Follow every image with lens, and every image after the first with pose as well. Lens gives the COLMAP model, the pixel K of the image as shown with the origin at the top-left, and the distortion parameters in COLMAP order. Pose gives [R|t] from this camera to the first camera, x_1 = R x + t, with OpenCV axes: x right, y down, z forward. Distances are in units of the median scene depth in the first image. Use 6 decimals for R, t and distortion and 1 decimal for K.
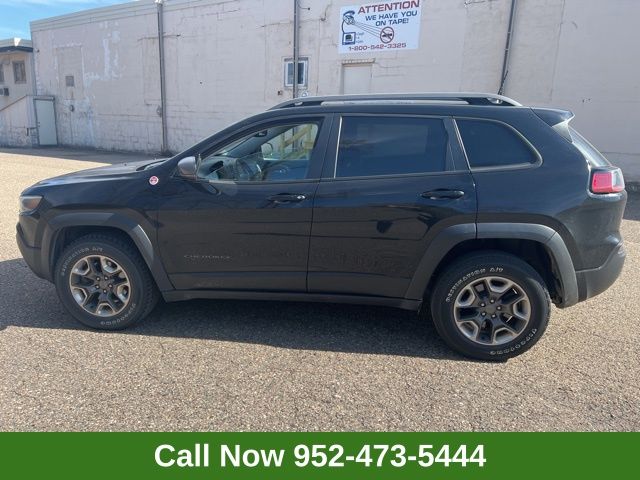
lens RADIAL K [[497.5, 0, 318.9], [0, 497.5, 242.7], [0, 0, 1]] dist [0.033591, -0.031184]
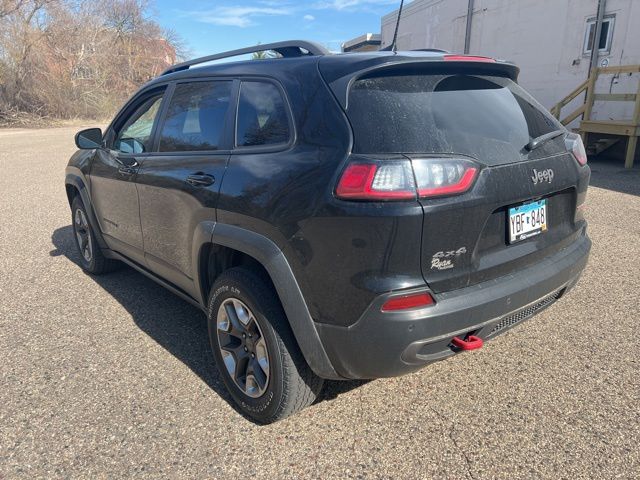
lens RADIAL K [[497.5, 0, 318.3], [0, 497.5, 235.0], [0, 0, 1]] dist [0.033591, -0.031184]
pose [[0.735746, 0.149630, -0.660521, 0.201641], [-0.139754, 0.987841, 0.068108, -0.019045], [0.662681, 0.042200, 0.747712, 0.123298]]
